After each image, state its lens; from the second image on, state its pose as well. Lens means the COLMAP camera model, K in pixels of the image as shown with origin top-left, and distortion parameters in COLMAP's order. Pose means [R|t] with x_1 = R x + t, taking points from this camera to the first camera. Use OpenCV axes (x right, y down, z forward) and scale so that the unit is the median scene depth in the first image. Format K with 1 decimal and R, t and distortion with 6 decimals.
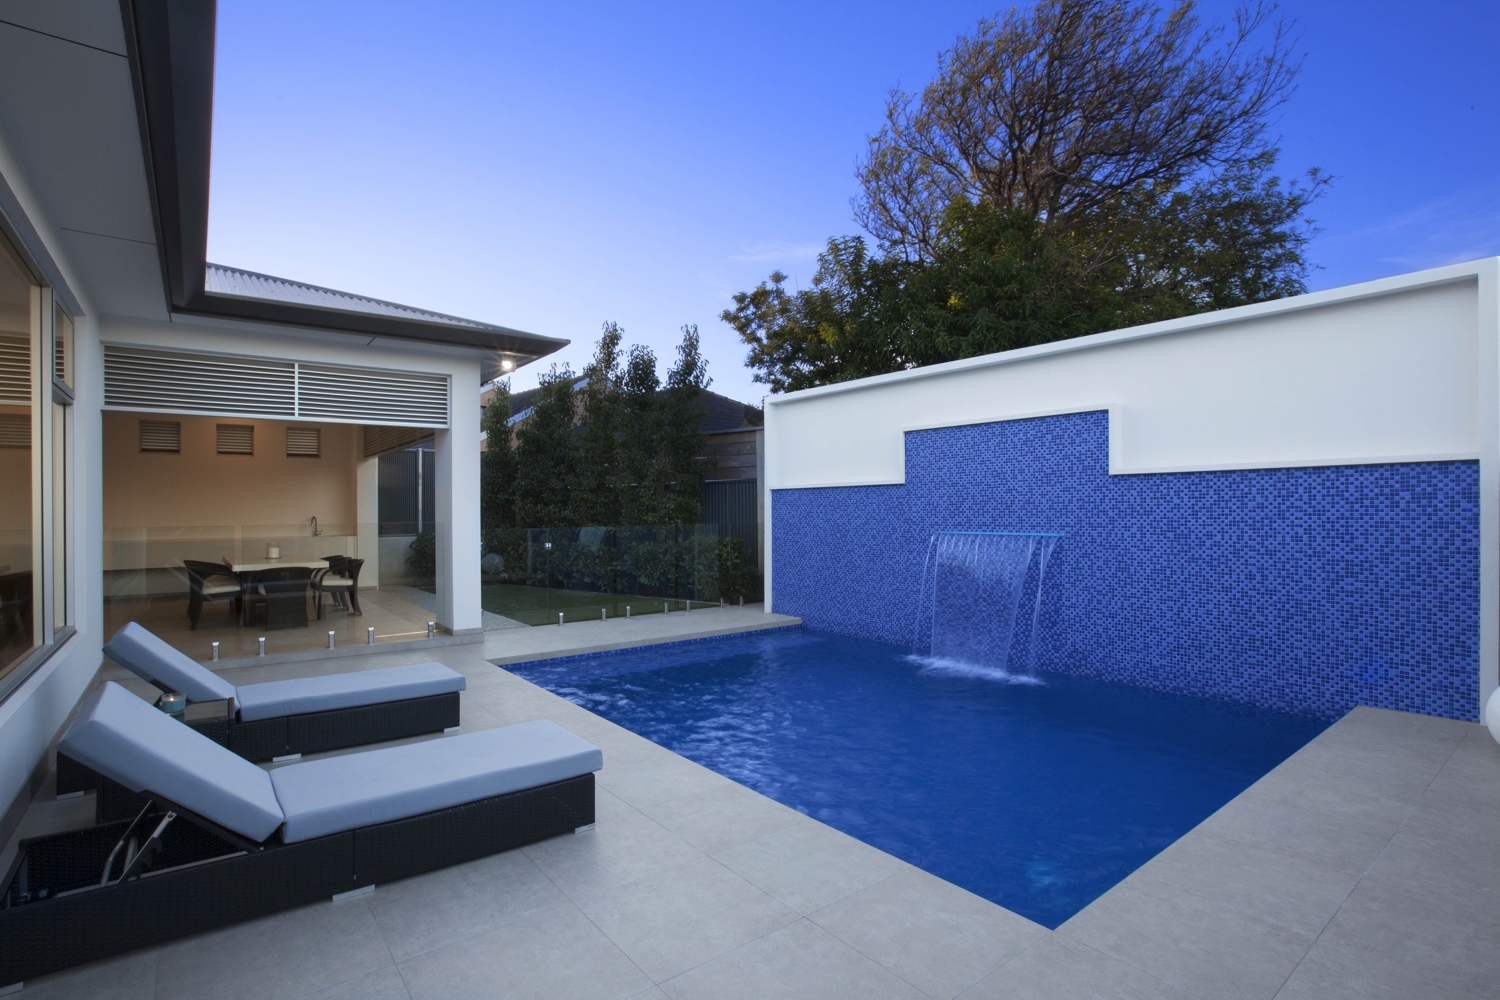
lens RADIAL K [[736.1, 0, 744.2], [0, 736.1, 509.2], [0, 0, 1]] dist [-0.034273, -0.000589]
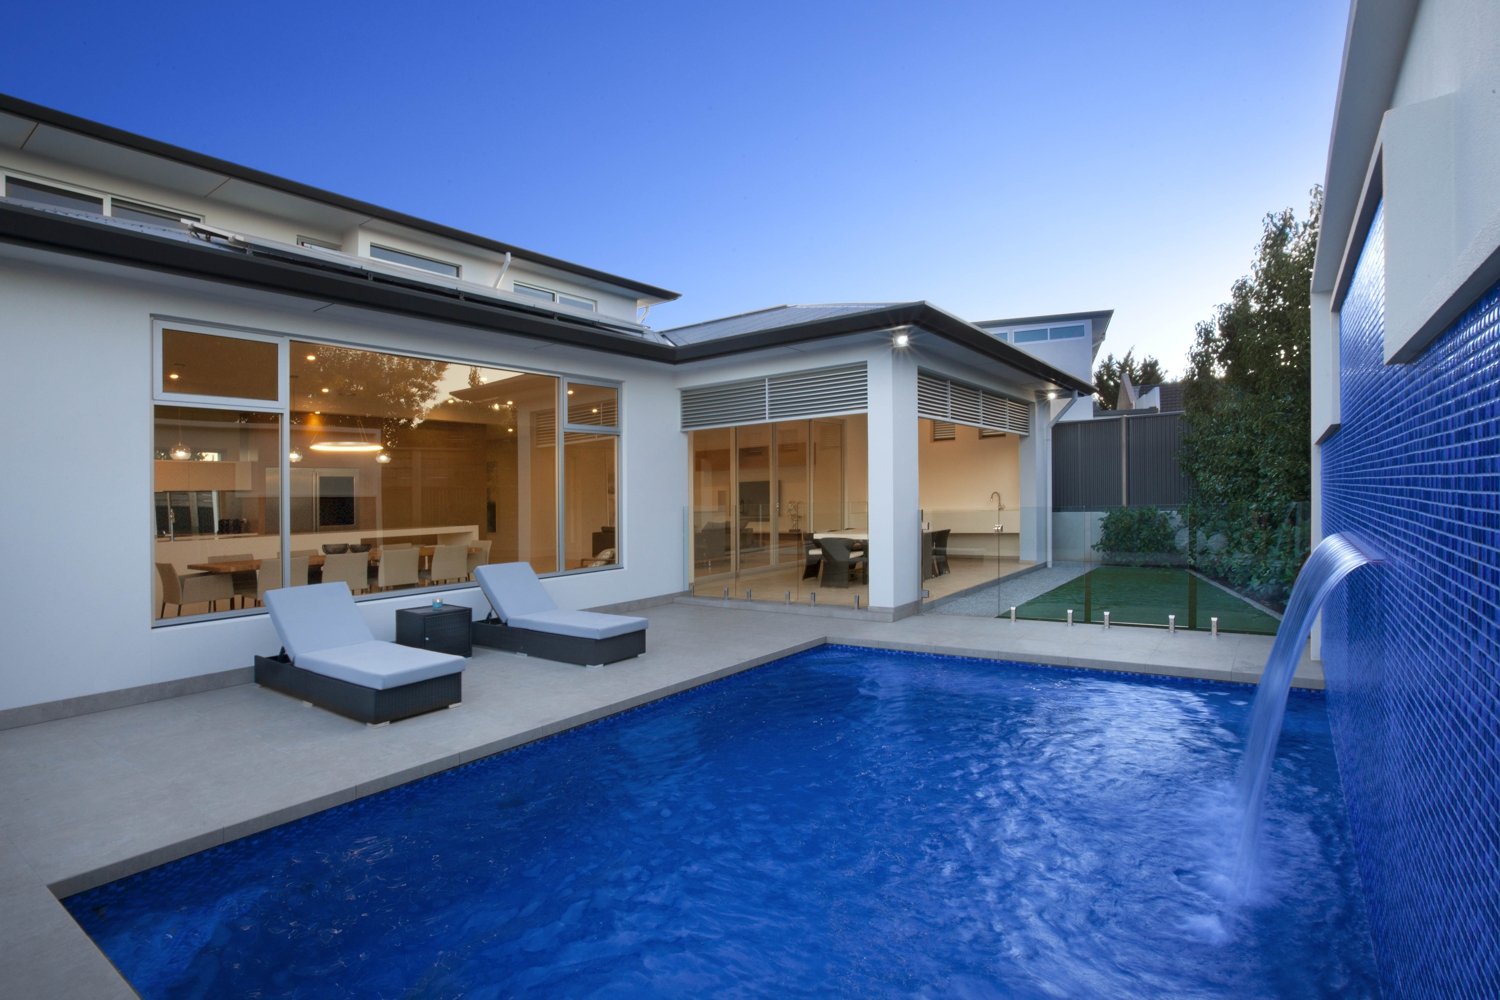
lens RADIAL K [[736.1, 0, 745.9], [0, 736.1, 496.7], [0, 0, 1]] dist [-0.034273, -0.000589]
pose [[0.290854, -0.002285, -0.956765, 0.544446], [0.026748, 0.999626, 0.005744, -0.000742], [0.956394, -0.027263, 0.290806, 0.517868]]
